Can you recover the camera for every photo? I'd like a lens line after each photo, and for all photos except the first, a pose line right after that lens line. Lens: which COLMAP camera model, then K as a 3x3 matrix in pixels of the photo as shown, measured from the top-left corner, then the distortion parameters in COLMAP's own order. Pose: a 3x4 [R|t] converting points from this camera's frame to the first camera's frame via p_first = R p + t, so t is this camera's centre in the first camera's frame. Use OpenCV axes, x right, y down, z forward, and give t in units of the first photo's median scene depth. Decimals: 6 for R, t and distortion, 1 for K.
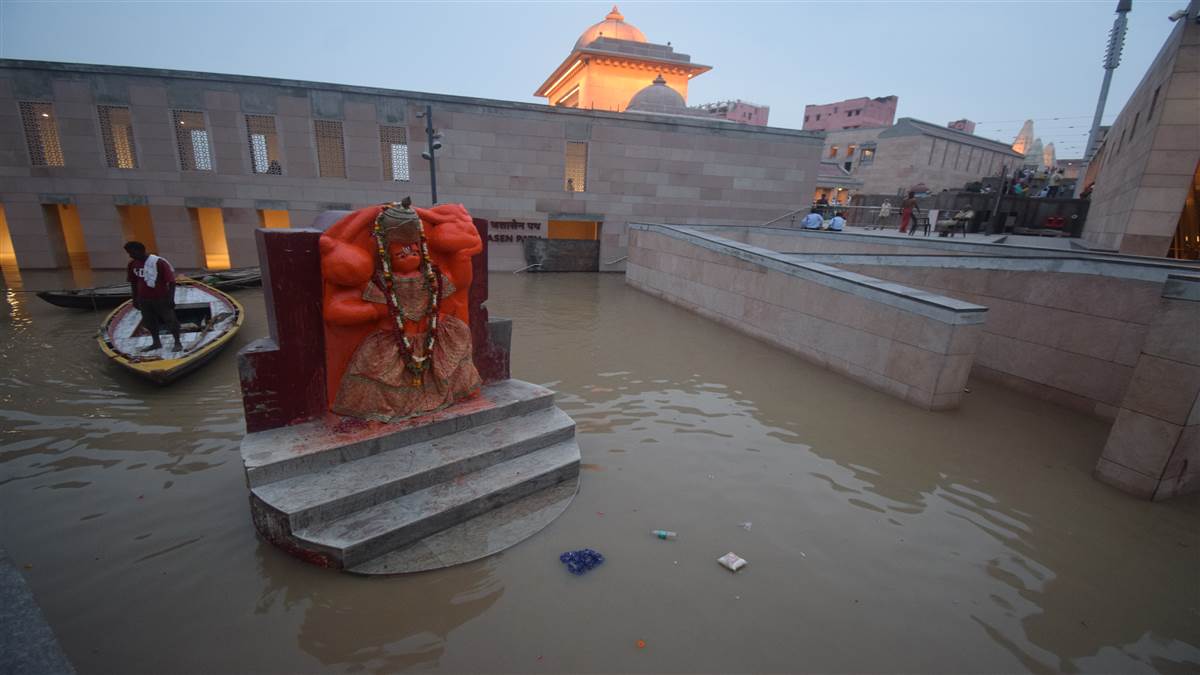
lens RADIAL K [[477.8, 0, 600.0], [0, 477.8, 337.5], [0, 0, 1]] dist [-0.000629, -0.012583]
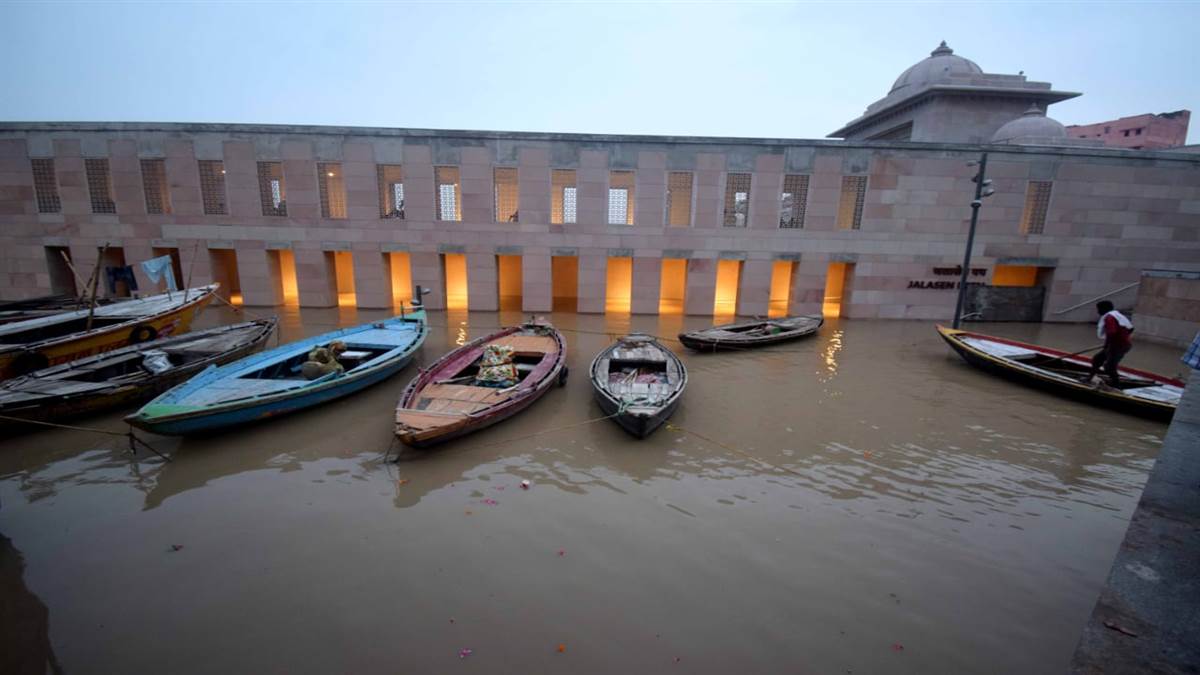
lens RADIAL K [[477.8, 0, 600.0], [0, 477.8, 337.5], [0, 0, 1]] dist [-0.000629, -0.012583]
pose [[0.962413, 0.025323, -0.270407, -0.588472], [-0.046900, 0.996182, -0.073636, -0.004876], [0.267510, 0.083550, 0.959926, -0.068823]]
